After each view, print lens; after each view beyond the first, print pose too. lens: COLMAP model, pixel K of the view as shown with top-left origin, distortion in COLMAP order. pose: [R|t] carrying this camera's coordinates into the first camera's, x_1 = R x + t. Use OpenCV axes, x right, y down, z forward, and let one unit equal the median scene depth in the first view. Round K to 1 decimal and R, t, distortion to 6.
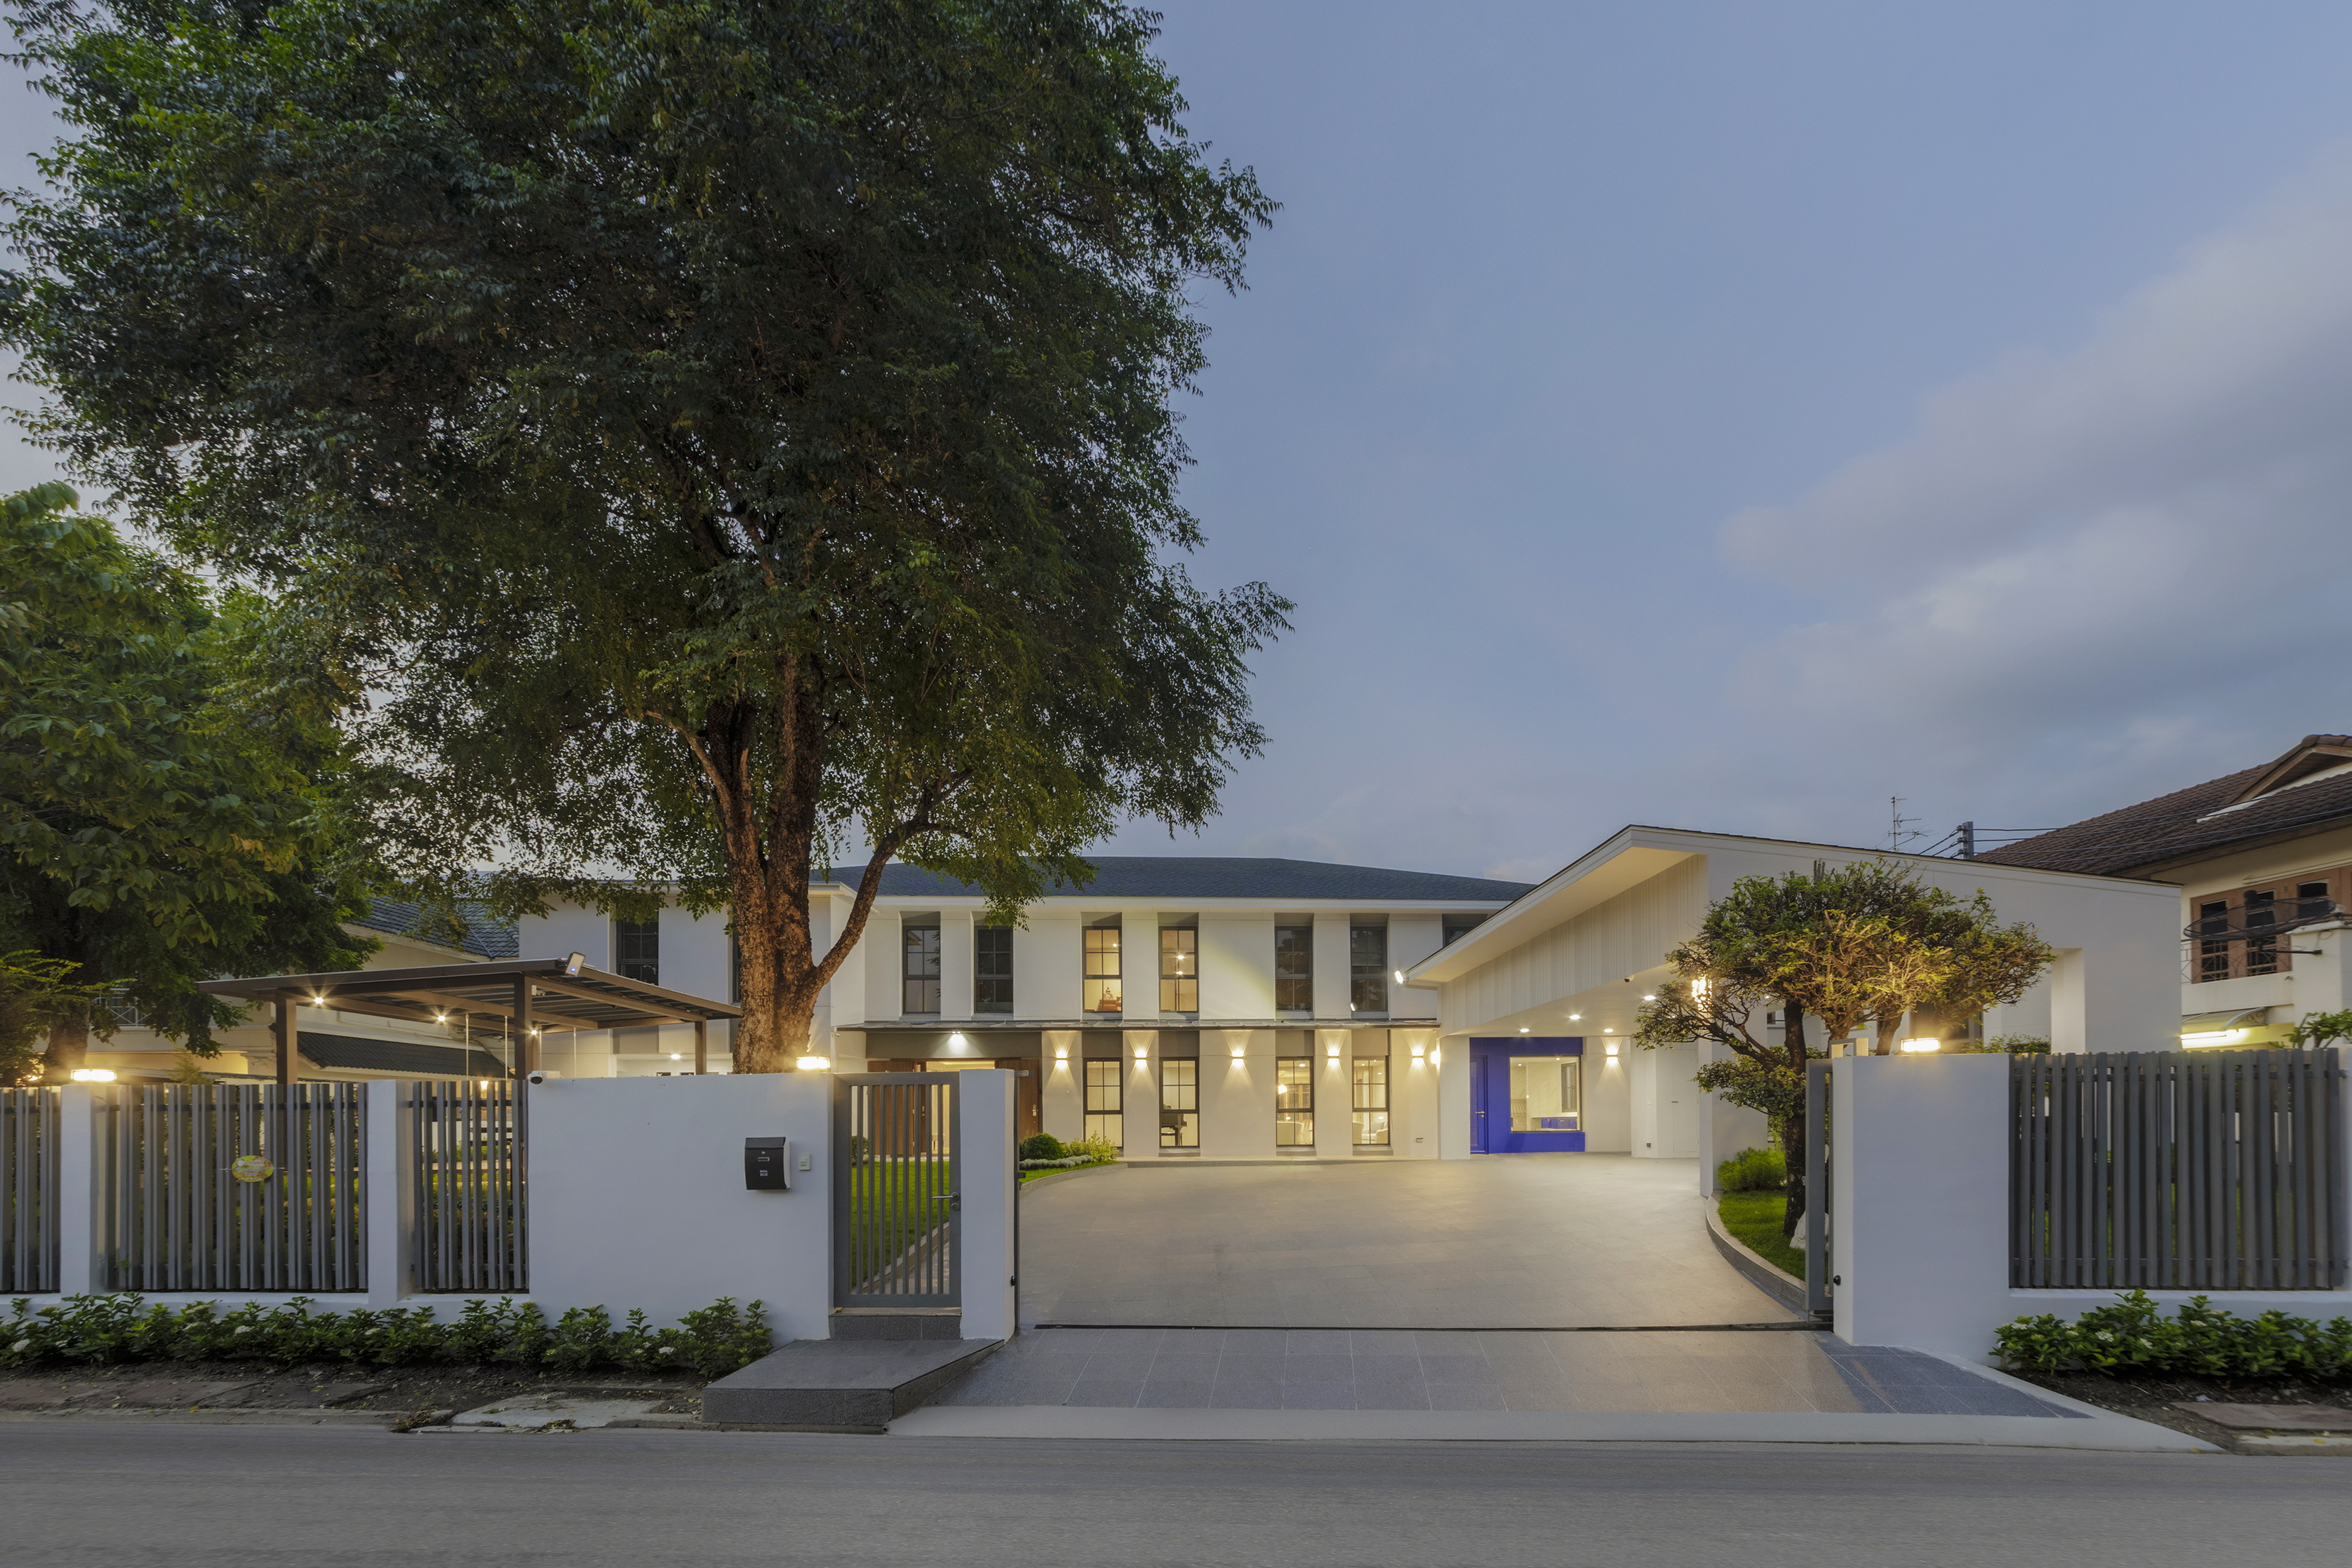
lens RADIAL K [[823.0, 0, 1138.0], [0, 823.0, 919.8], [0, 0, 1]] dist [-0.004696, 0.003172]
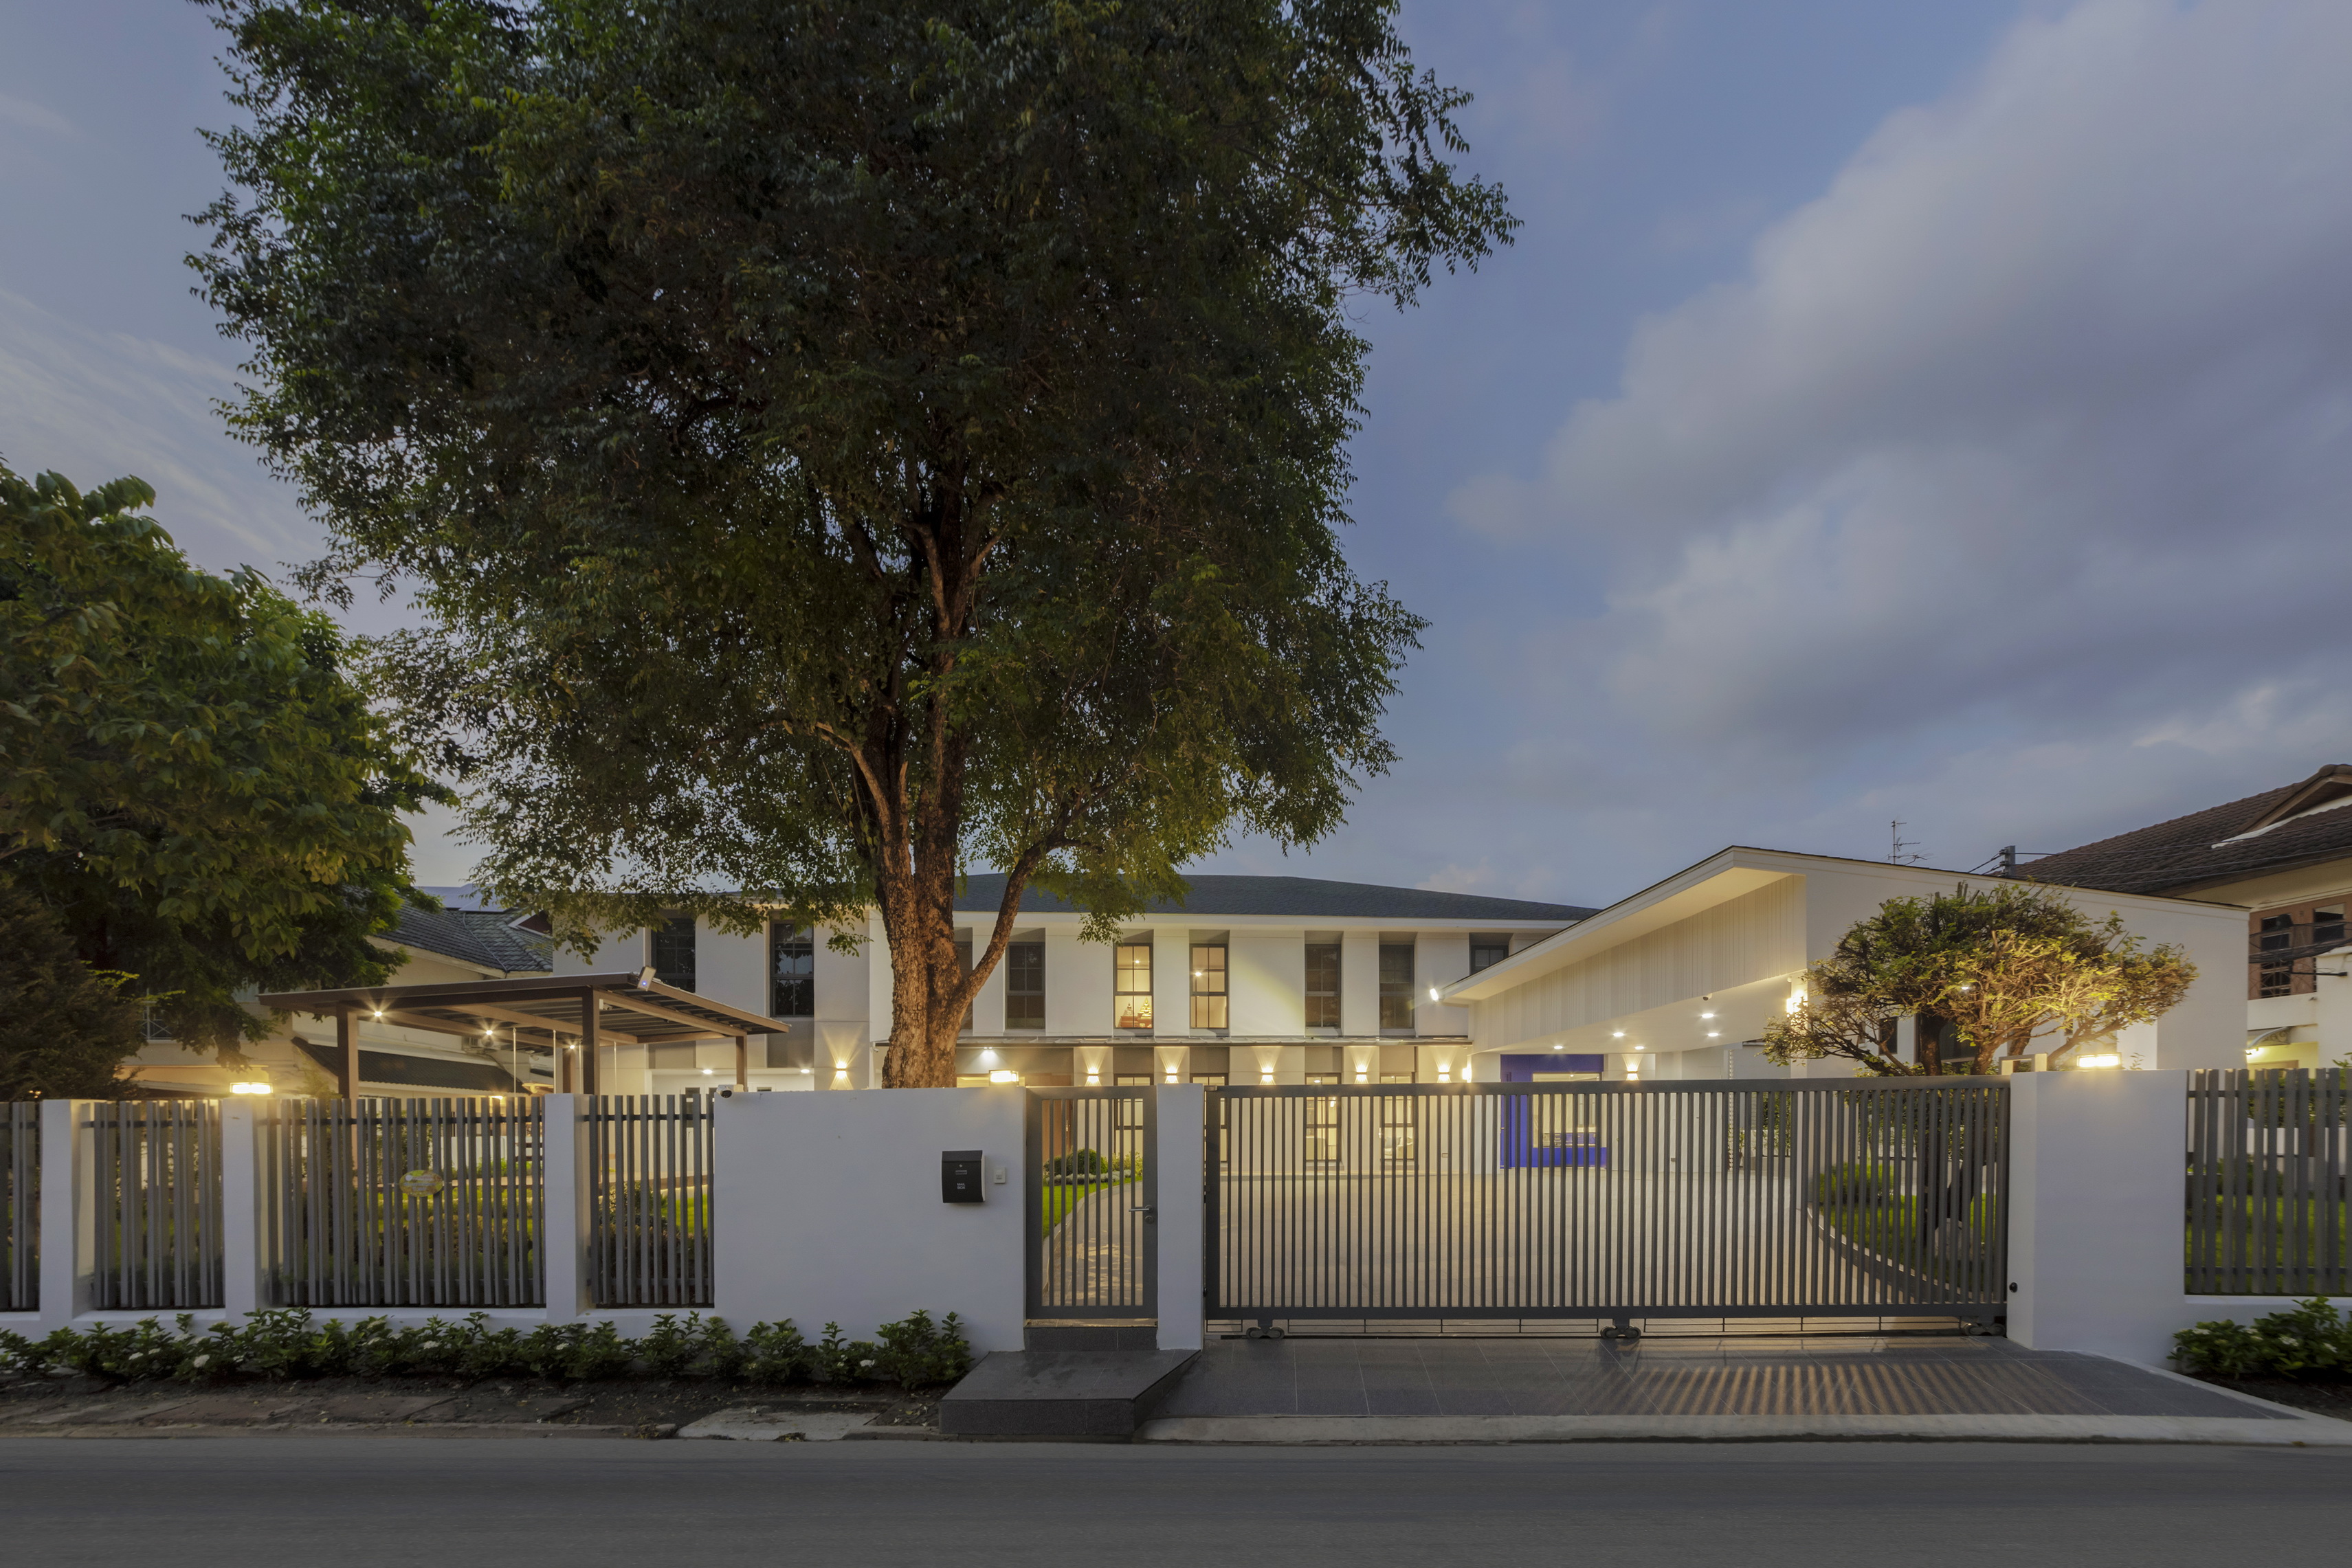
lens RADIAL K [[818.0, 0, 1178.7], [0, 818.0, 949.0], [0, 0, 1]] dist [0.000850, 0.000258]
pose [[0.999725, 0.005387, 0.022833, -0.167521], [-0.005721, 0.999877, 0.014592, 0.001941], [-0.022752, -0.014718, 0.999633, 0.001559]]
